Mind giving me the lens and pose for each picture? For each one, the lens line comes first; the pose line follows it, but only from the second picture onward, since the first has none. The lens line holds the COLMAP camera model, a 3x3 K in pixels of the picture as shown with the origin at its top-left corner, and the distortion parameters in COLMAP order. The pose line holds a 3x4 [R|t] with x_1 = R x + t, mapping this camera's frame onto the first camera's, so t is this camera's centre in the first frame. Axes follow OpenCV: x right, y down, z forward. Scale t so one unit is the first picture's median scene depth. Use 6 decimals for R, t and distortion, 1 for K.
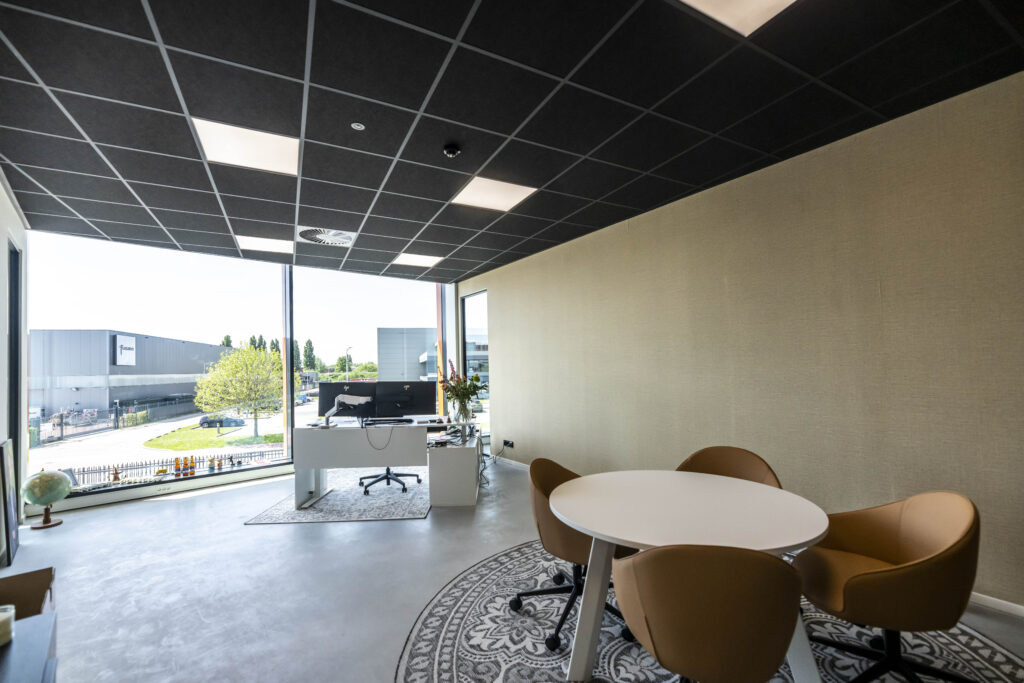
lens RADIAL K [[425.3, 0, 495.9], [0, 425.3, 320.6], [0, 0, 1]] dist [-0.001556, -0.000085]
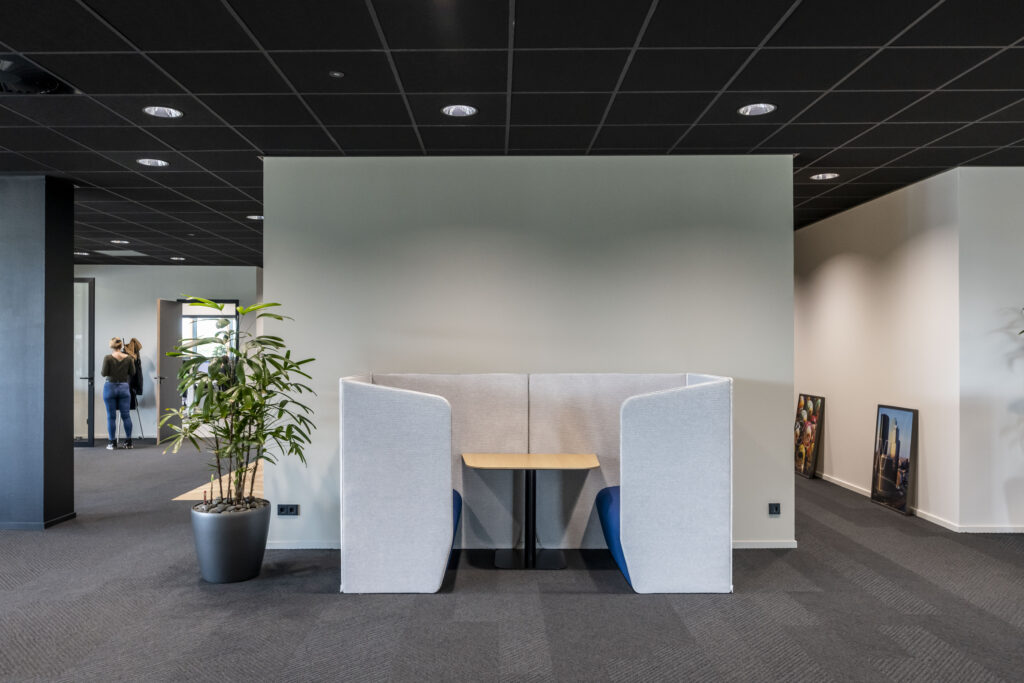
lens RADIAL K [[713.4, 0, 510.9], [0, 713.4, 338.1], [0, 0, 1]] dist [0.001475, 0.000407]
pose [[0.903831, 0.009825, -0.427776, 0.232768], [0.030877, 0.995632, 0.088107, -0.057512], [0.426773, -0.092843, 0.899580, -0.470511]]
